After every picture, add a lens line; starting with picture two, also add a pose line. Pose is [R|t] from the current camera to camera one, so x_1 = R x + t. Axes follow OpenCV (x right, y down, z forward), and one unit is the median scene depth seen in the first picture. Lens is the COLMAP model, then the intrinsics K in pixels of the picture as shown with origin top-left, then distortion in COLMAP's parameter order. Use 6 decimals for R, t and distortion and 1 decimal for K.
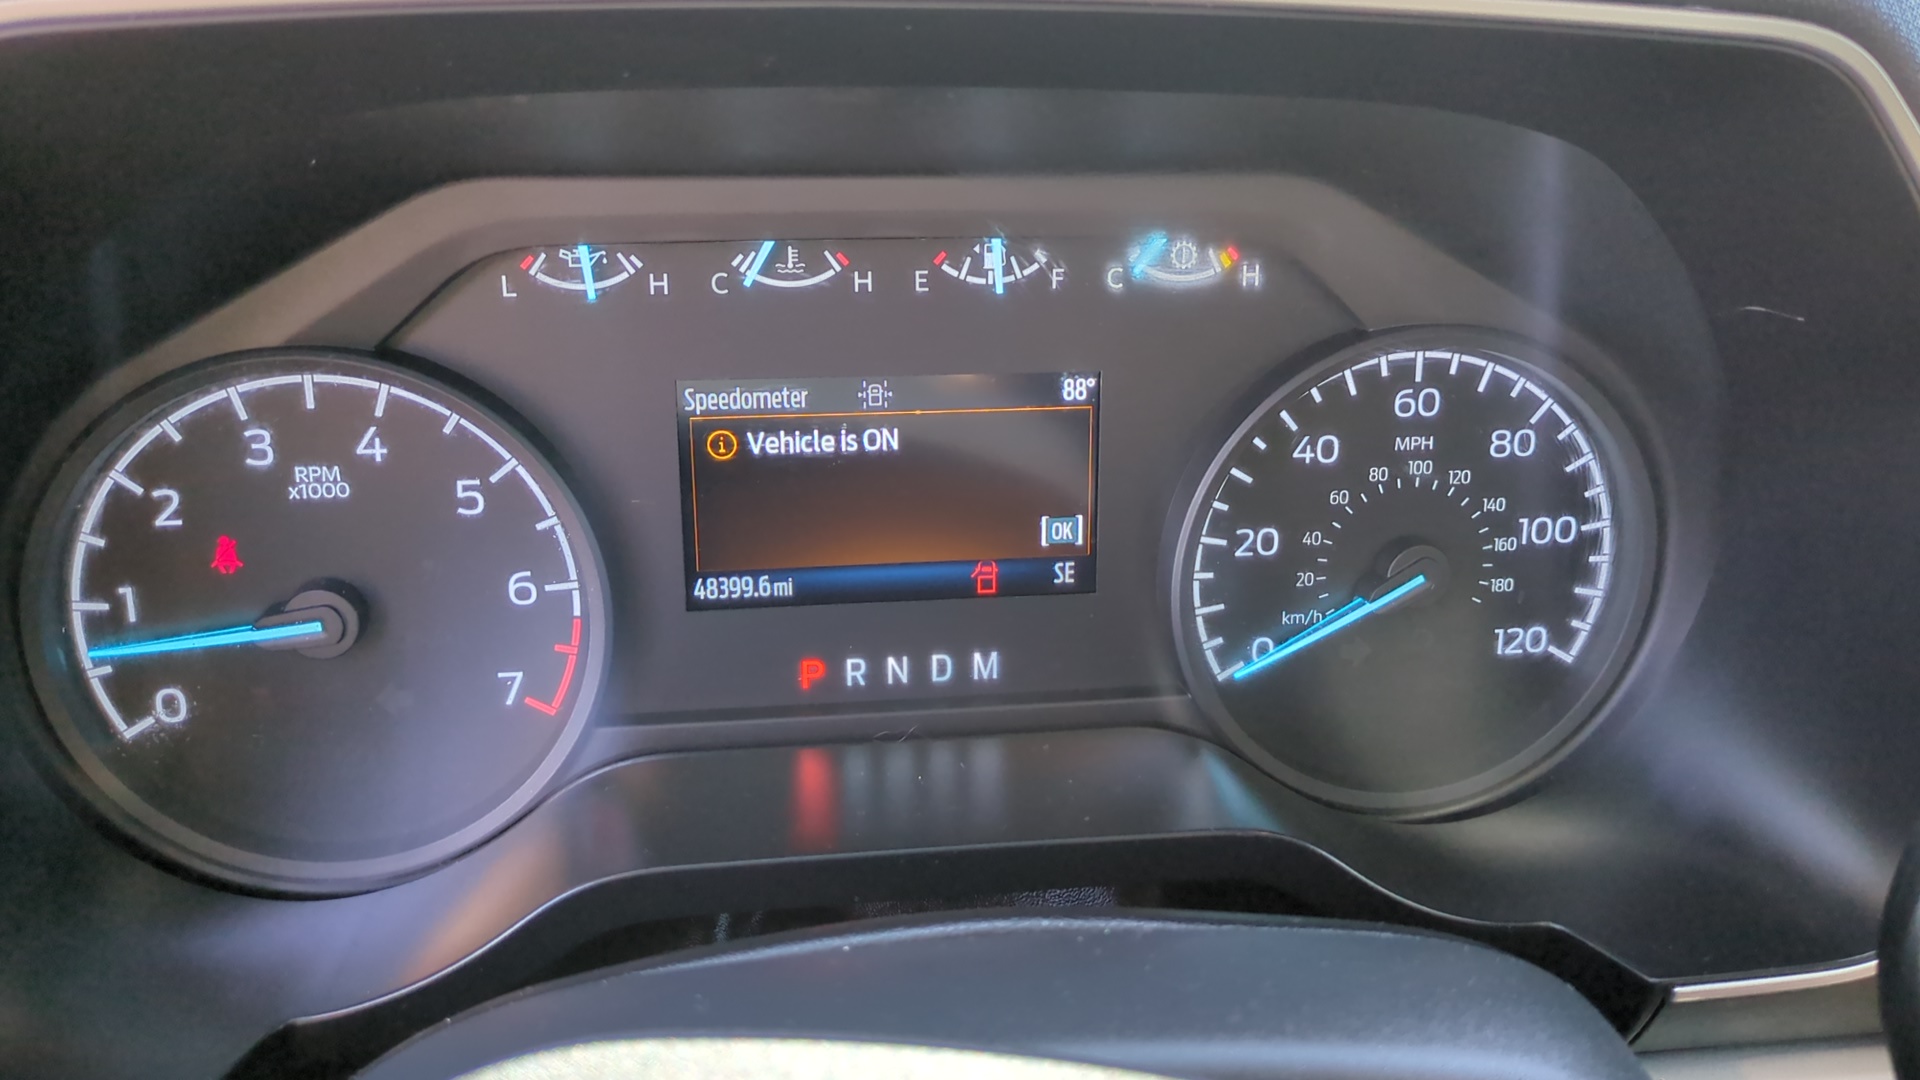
lens RADIAL K [[1663.5, 0, 965.9], [0, 1663.5, 547.5], [0, 0, 1]] dist [0.054941, -0.115543]
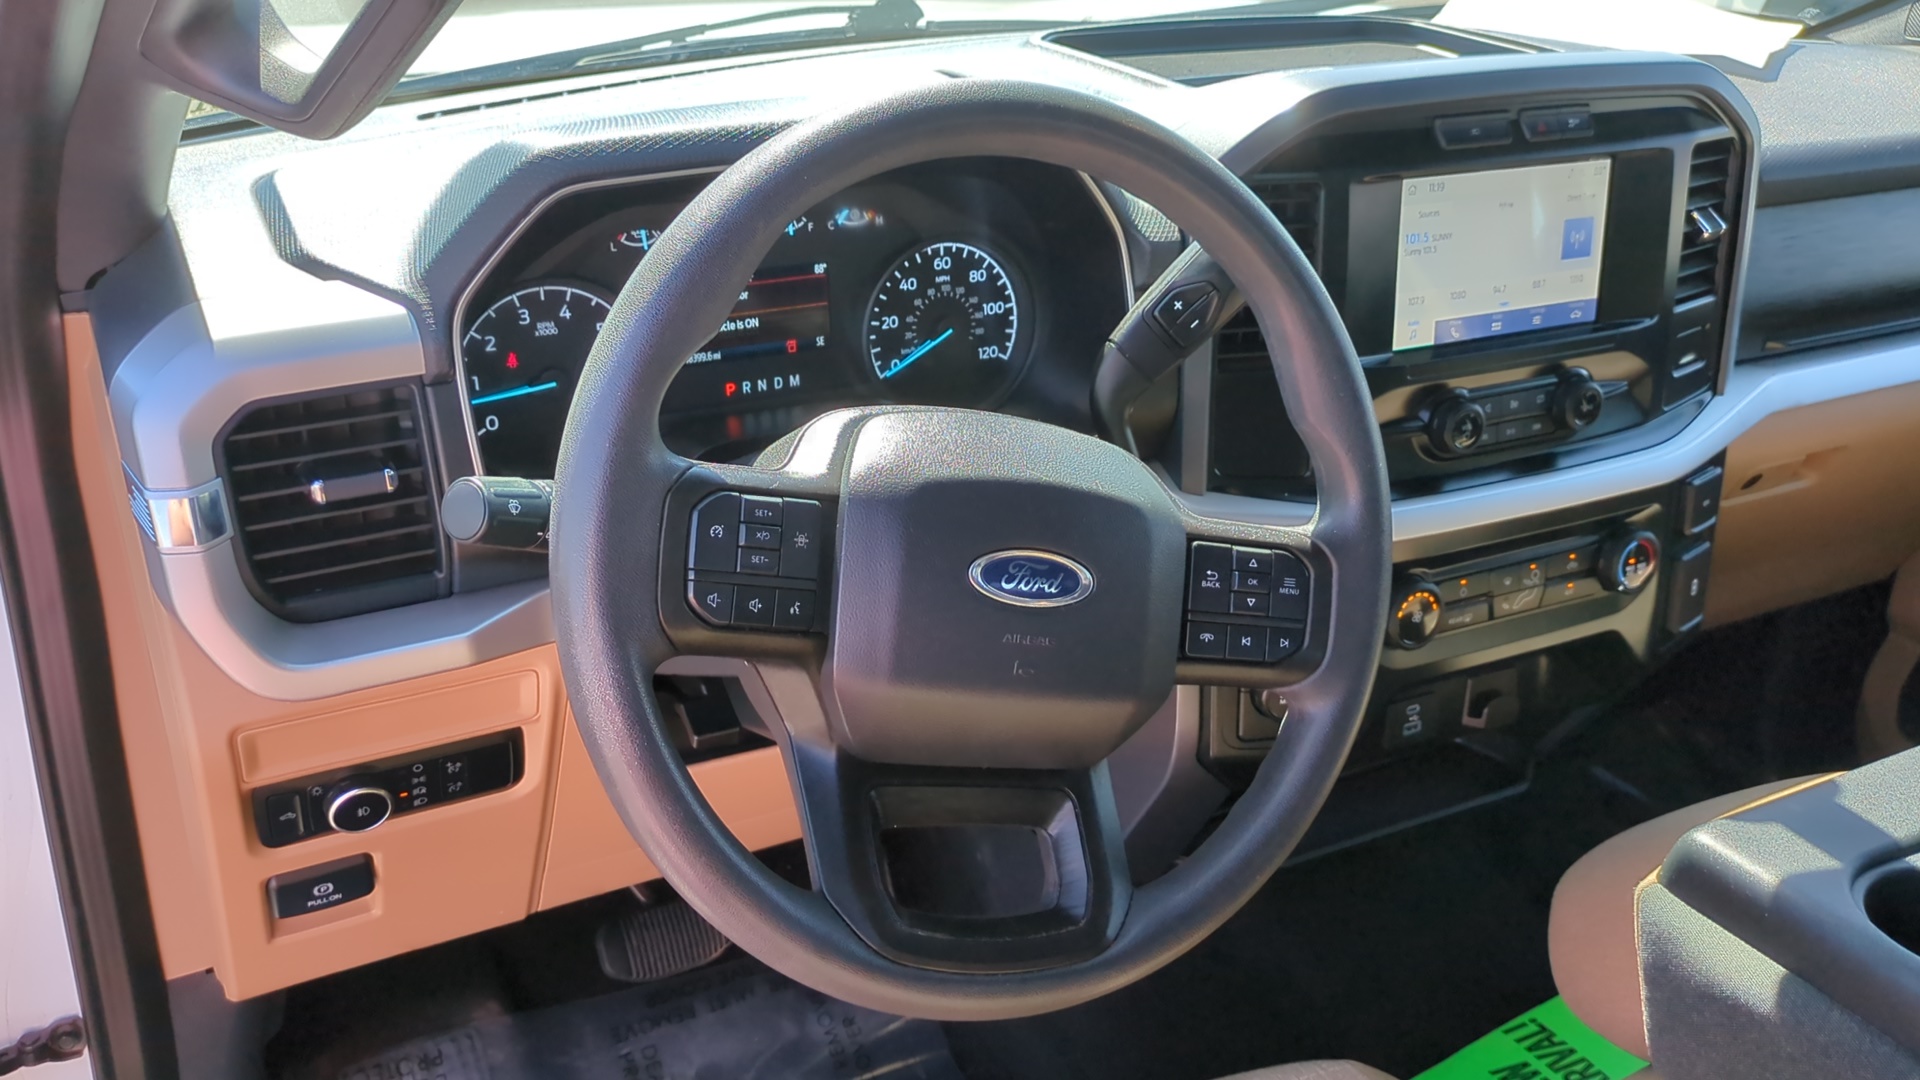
lens RADIAL K [[1657.1, 0, 972.4], [0, 1657.1, 535.9], [0, 0, 1]] dist [0.074550, -0.101614]
pose [[0.941579, -0.132489, 0.309637, -0.552398], [0.109386, 0.989834, 0.090900, 0.105875], [-0.318533, -0.051720, 0.946500, -1.515313]]
